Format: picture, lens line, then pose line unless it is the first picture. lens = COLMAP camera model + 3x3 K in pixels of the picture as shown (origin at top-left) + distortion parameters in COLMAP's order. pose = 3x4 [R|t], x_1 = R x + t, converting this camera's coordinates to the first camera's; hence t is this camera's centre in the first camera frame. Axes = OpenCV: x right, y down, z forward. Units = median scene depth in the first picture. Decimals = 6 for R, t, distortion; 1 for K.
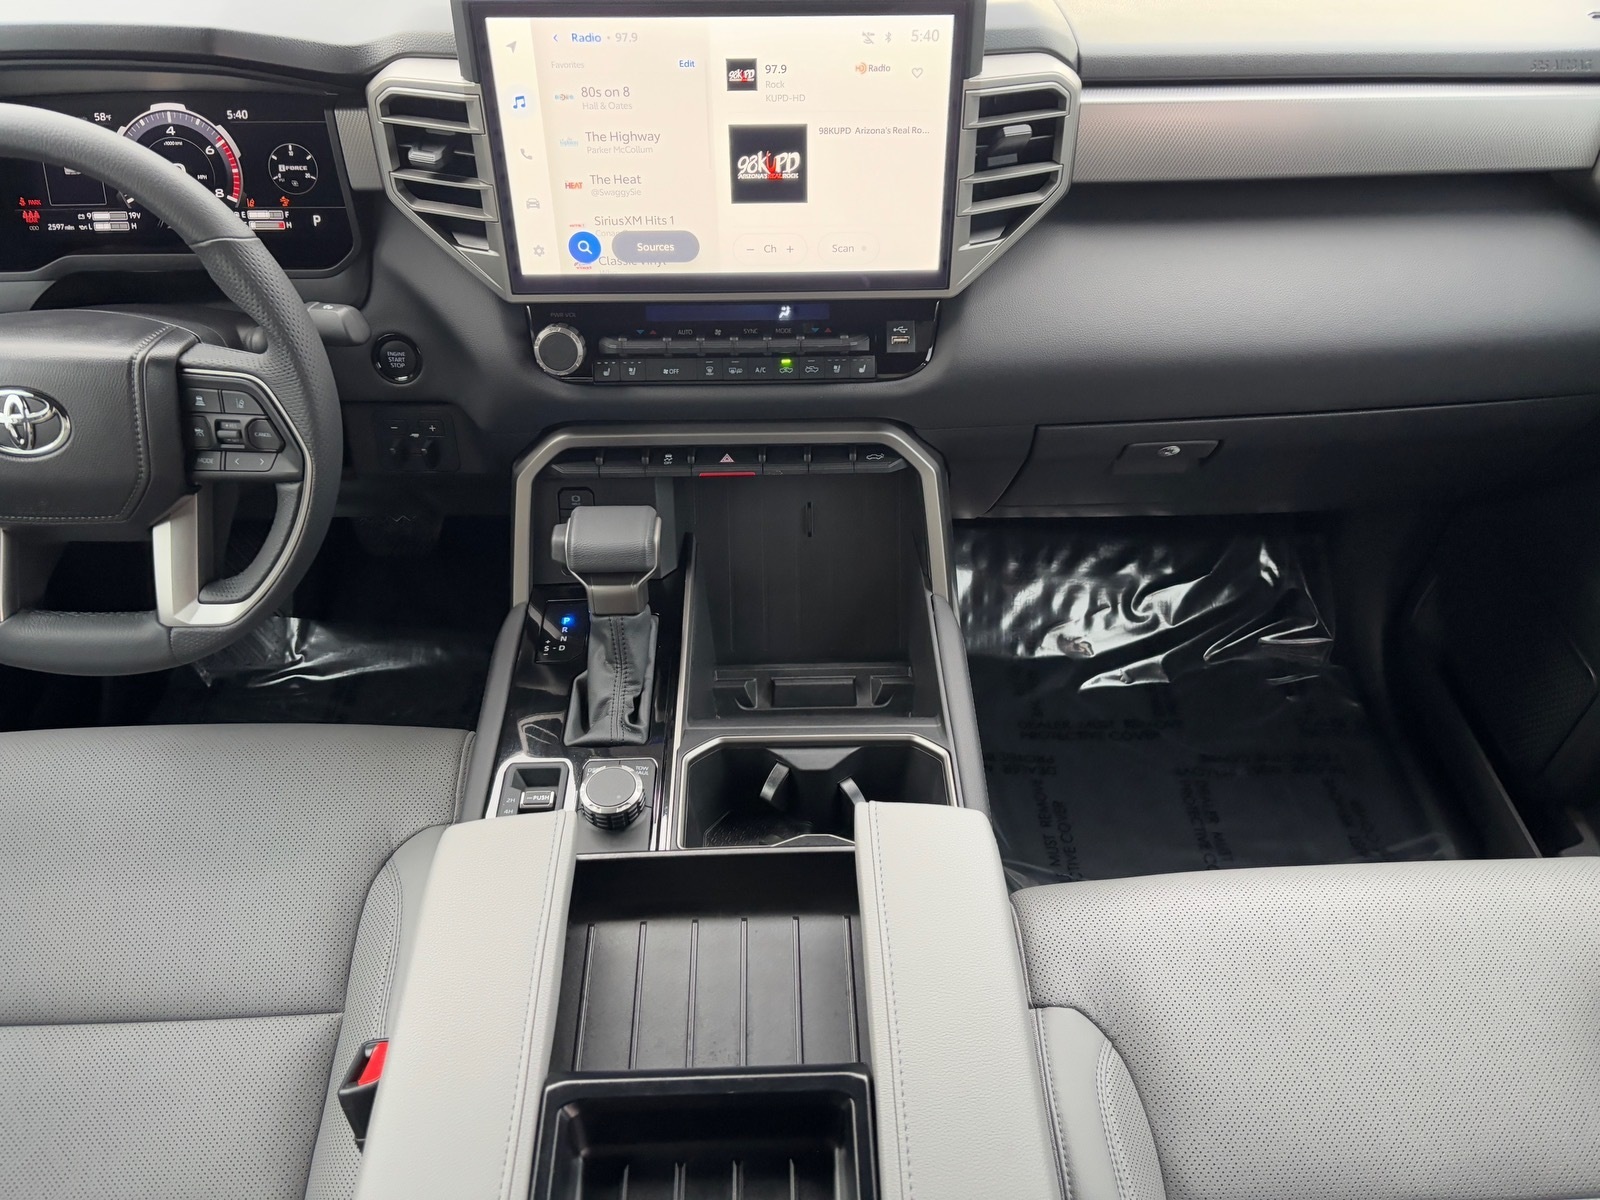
lens RADIAL K [[1226.7, 0, 812.4], [0, 1226.7, 590.9], [0, 0, 1]] dist [0.046036, -0.061036]
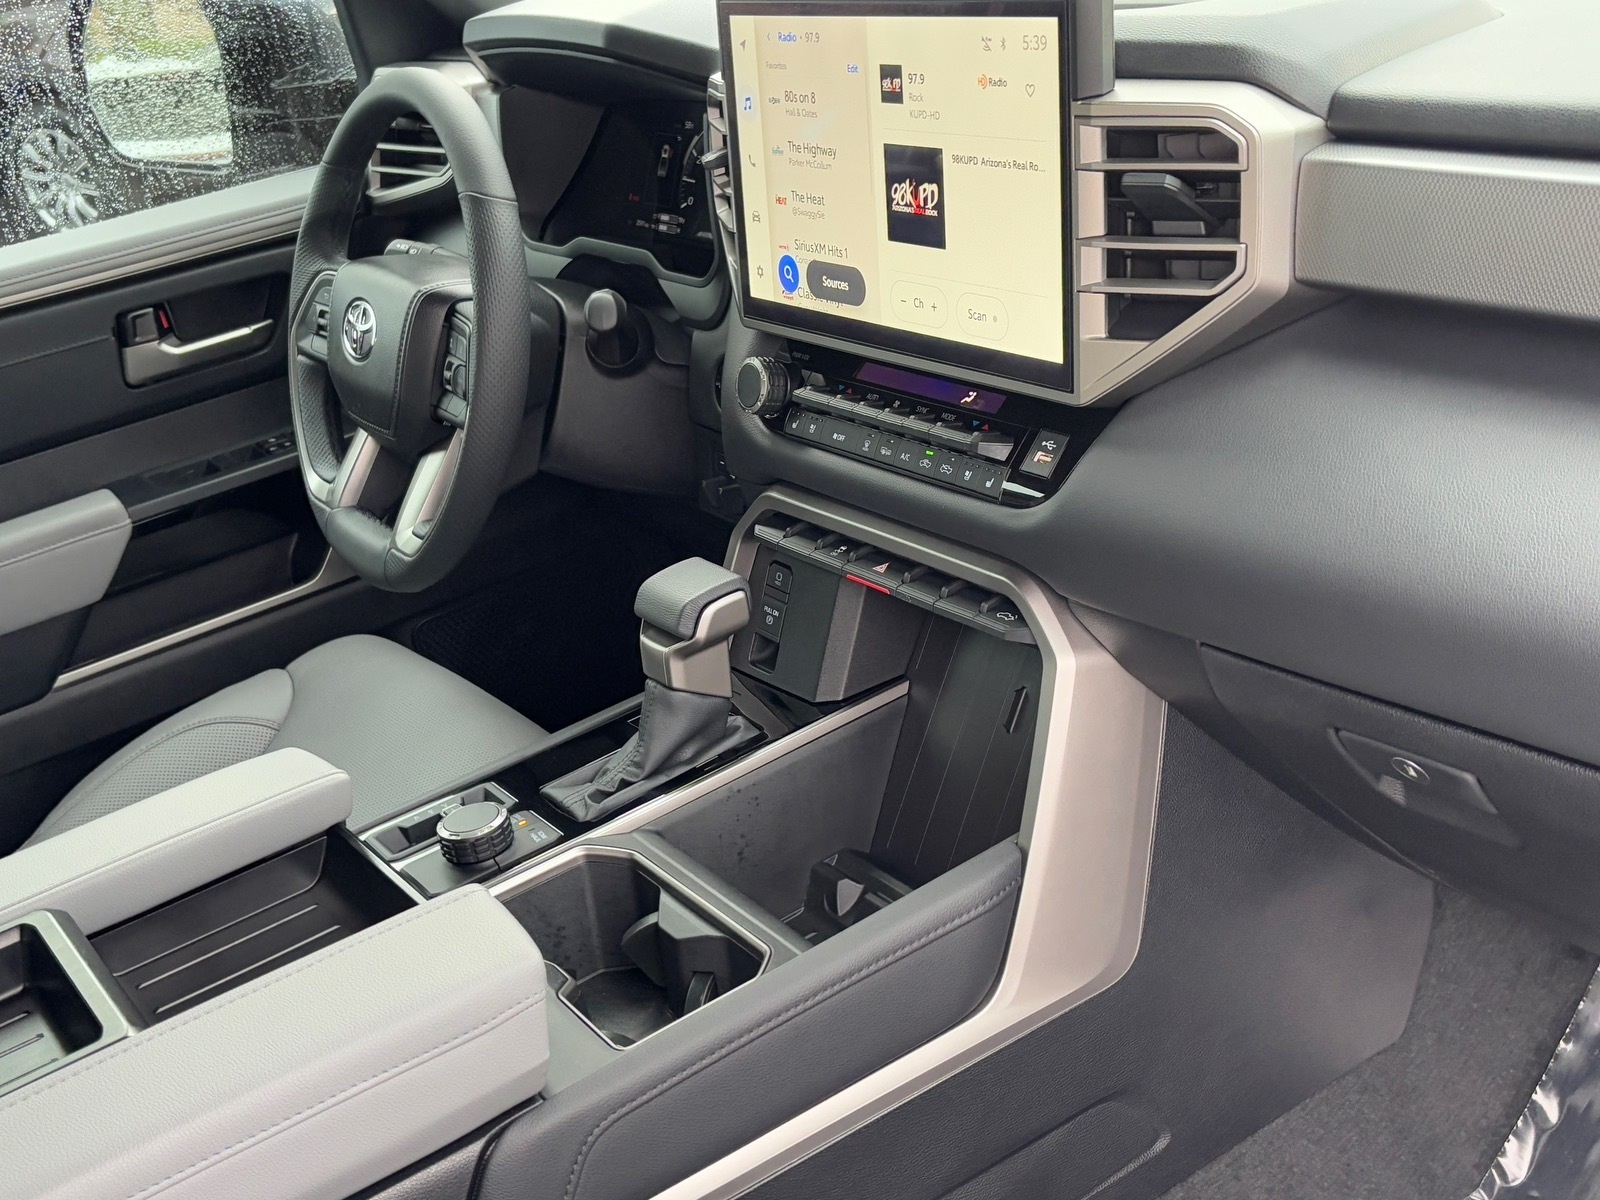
lens RADIAL K [[1944.3, 0, 800.0], [0, 1944.3, 600.0], [0, 0, 1]] dist [0.272043, -1.009822]
pose [[0.531830, 0.248589, -0.809544, 0.953479], [-0.426281, 0.904588, -0.002271, -0.069773], [0.731739, 0.346301, 0.587055, 0.270917]]
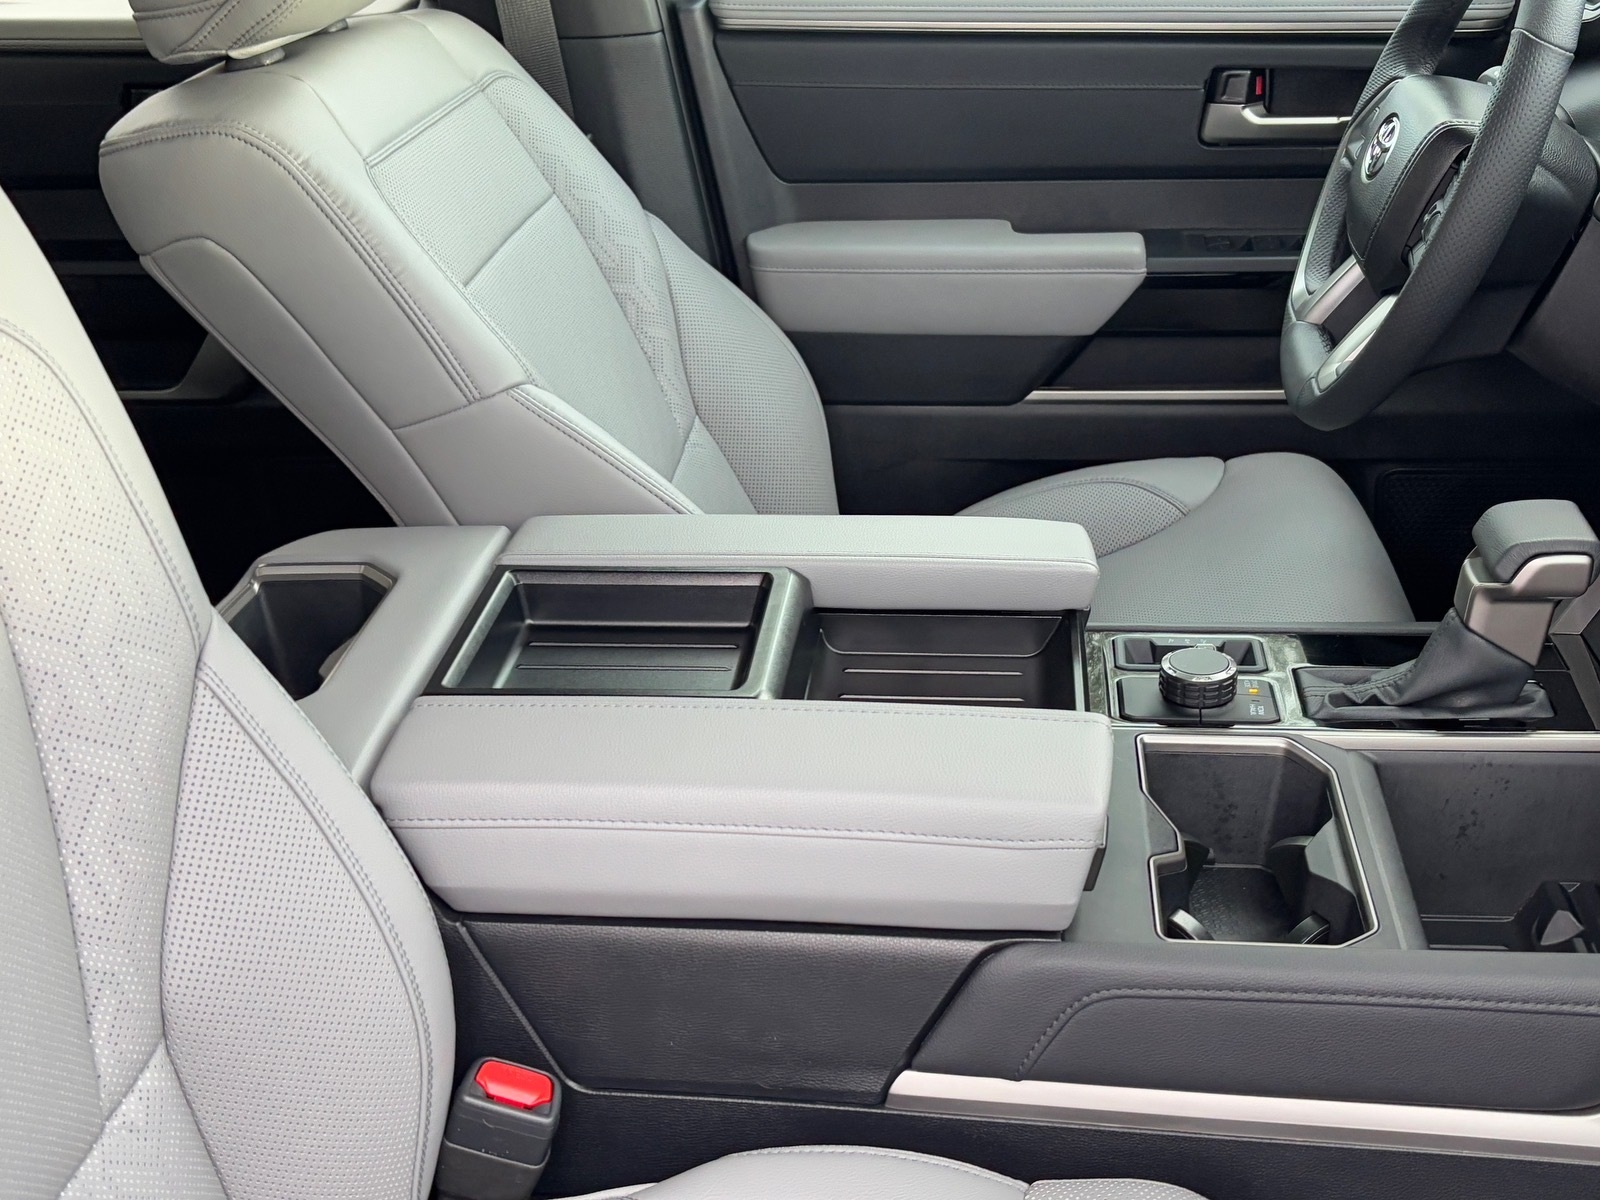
lens RADIAL K [[1944.3, 0, 800.0], [0, 1944.3, 600.0], [0, 0, 1]] dist [0.272043, -1.009822]
pose [[-0.136946, 0.426310, -0.894151, 0.963339], [-0.634656, 0.655297, 0.409632, -0.223504], [0.760564, 0.623575, 0.180820, 0.472313]]
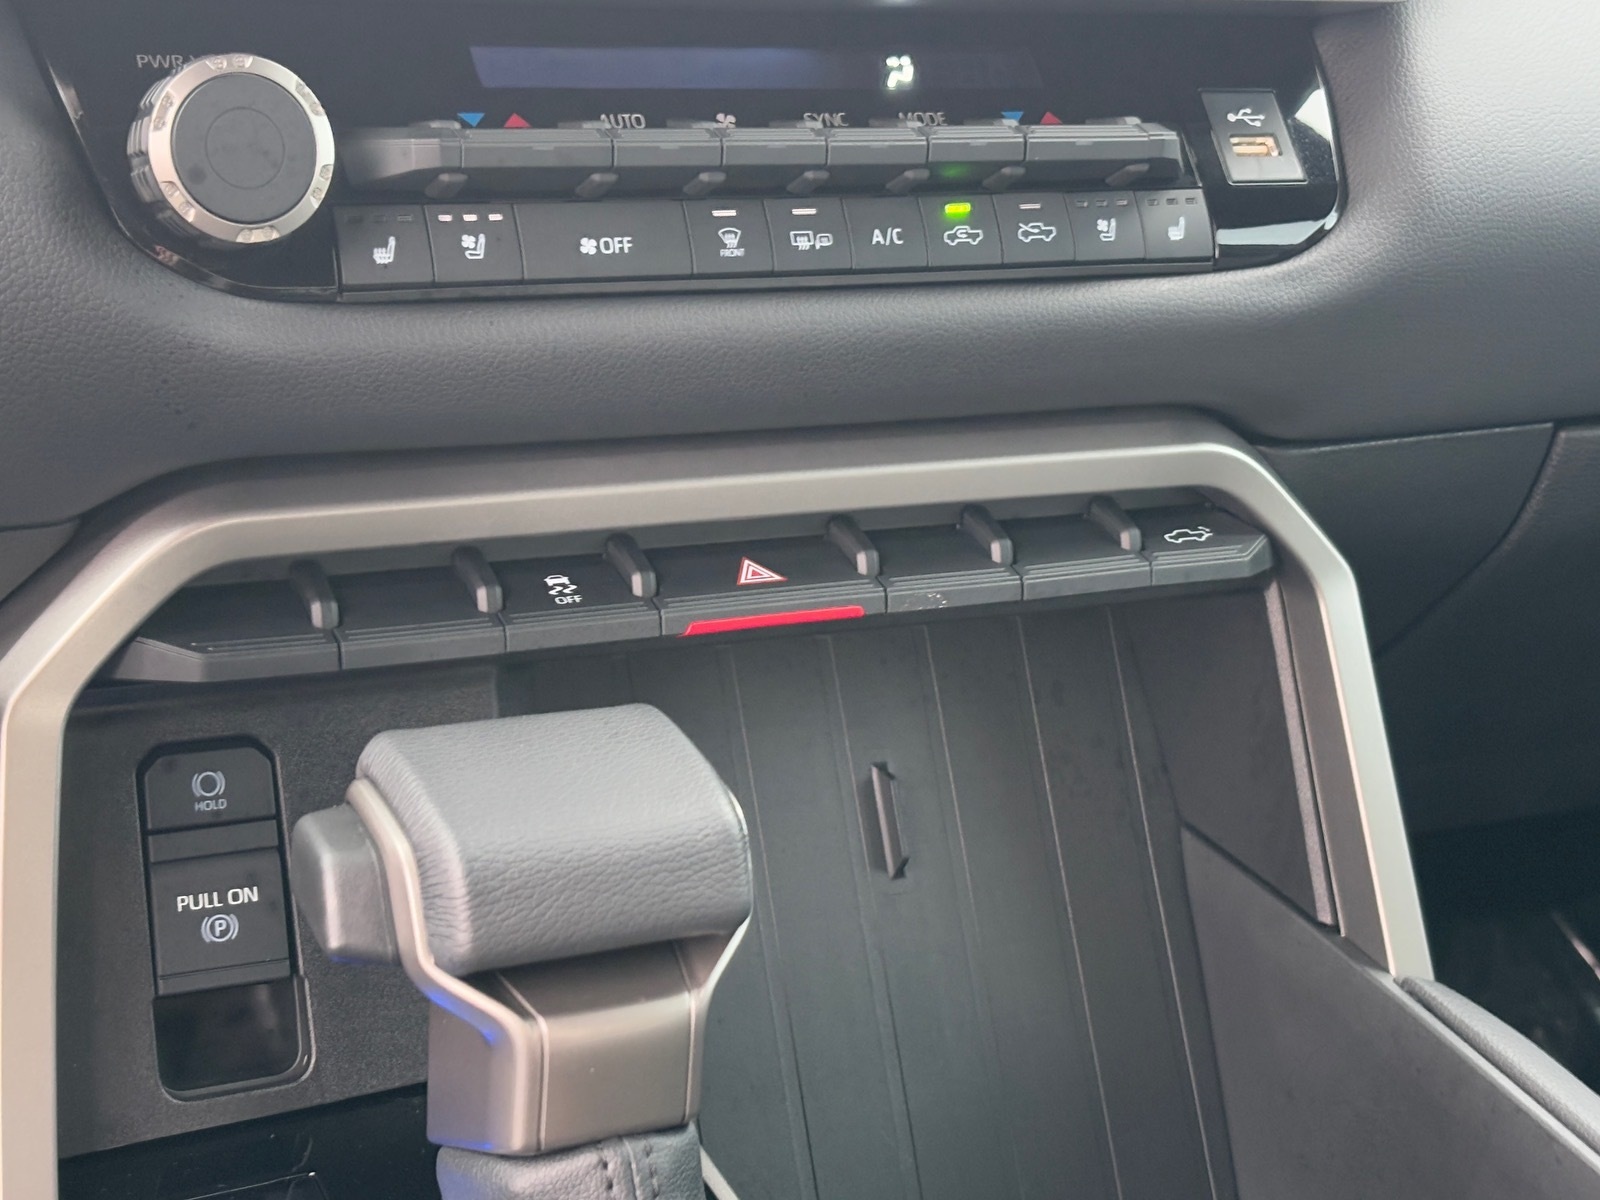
lens RADIAL K [[2635.5, 0, 792.3], [0, 2635.5, 599.6], [0, 0, 1]] dist [0.249008, -1.025634]
pose [[0.901854, -0.074040, 0.425650, -0.345235], [0.200049, 0.944792, -0.259516, 0.062472], [-0.382936, 0.319196, 0.866876, 0.497703]]
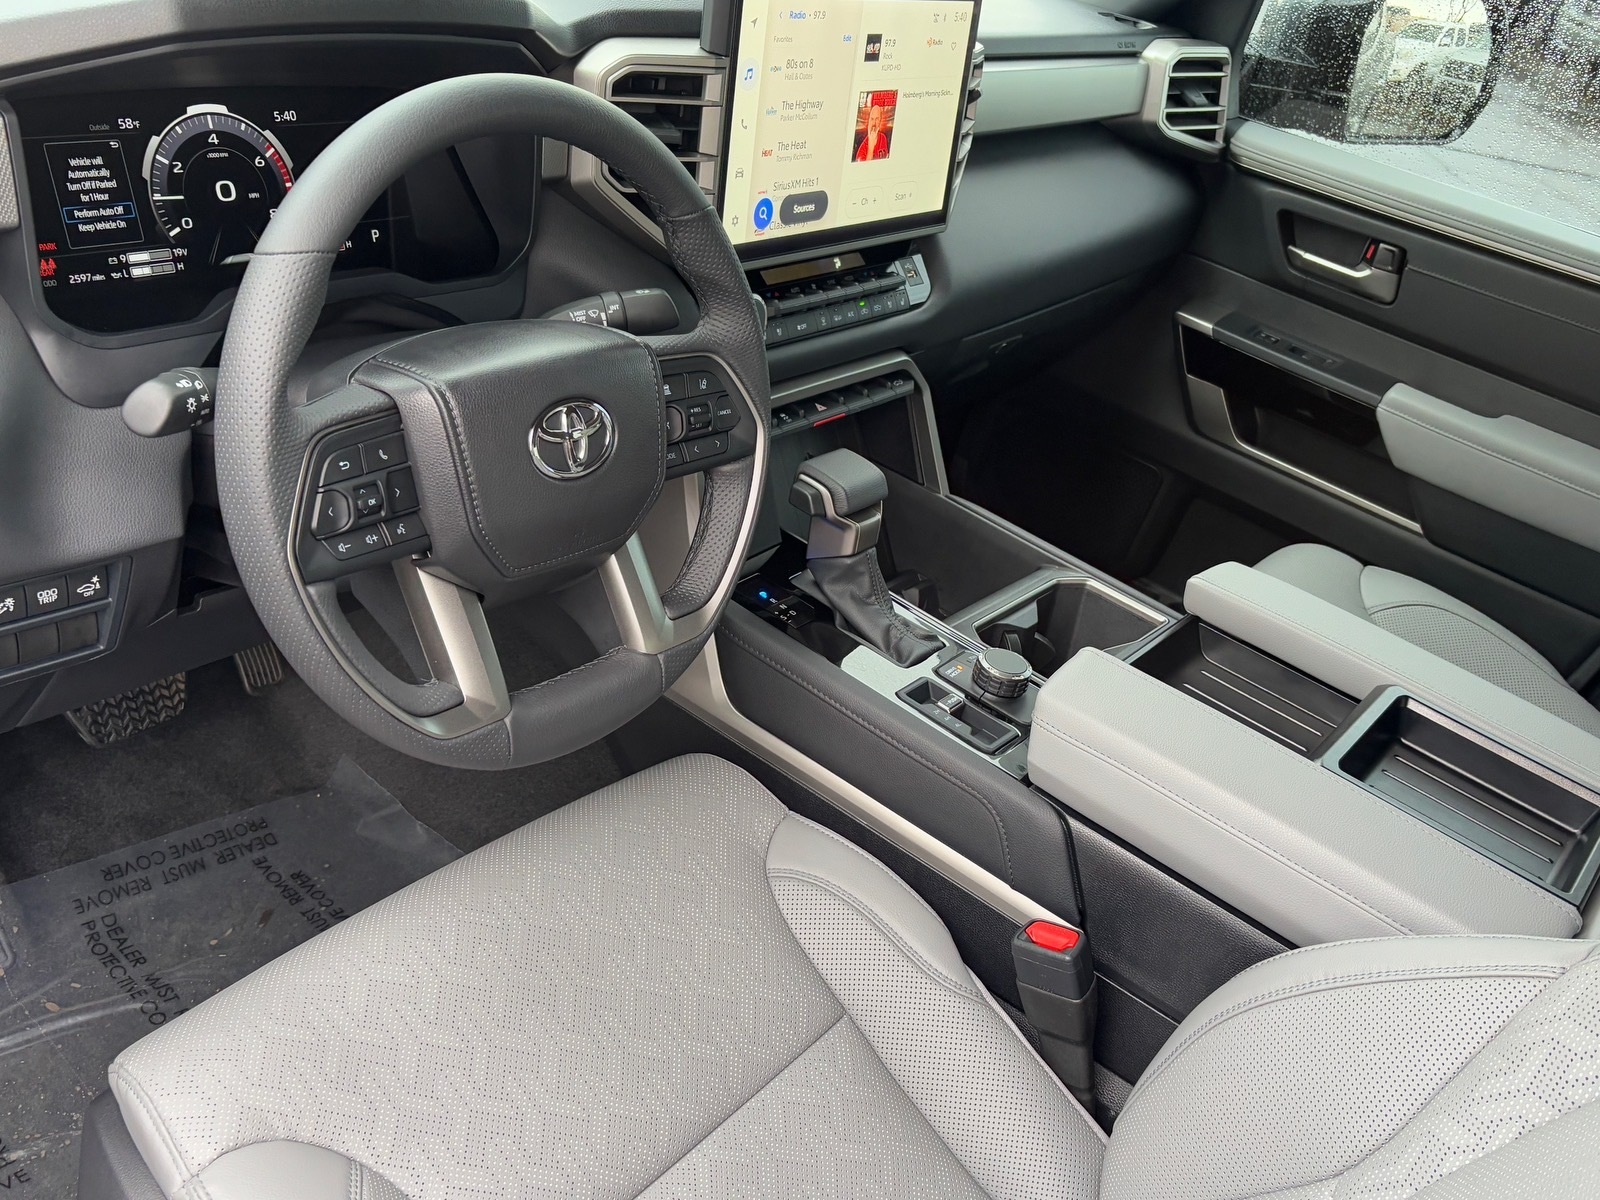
lens RADIAL K [[1500.0, 0, 796.4], [0, 1500.0, 630.4], [0, 0, 1]] dist [0.006132, 0.010952]
pose [[0.629387, -0.283214, 0.723645, -1.146288], [0.341997, 0.937141, 0.069320, -0.025652], [-0.697789, 0.203855, 0.686683, 0.174594]]
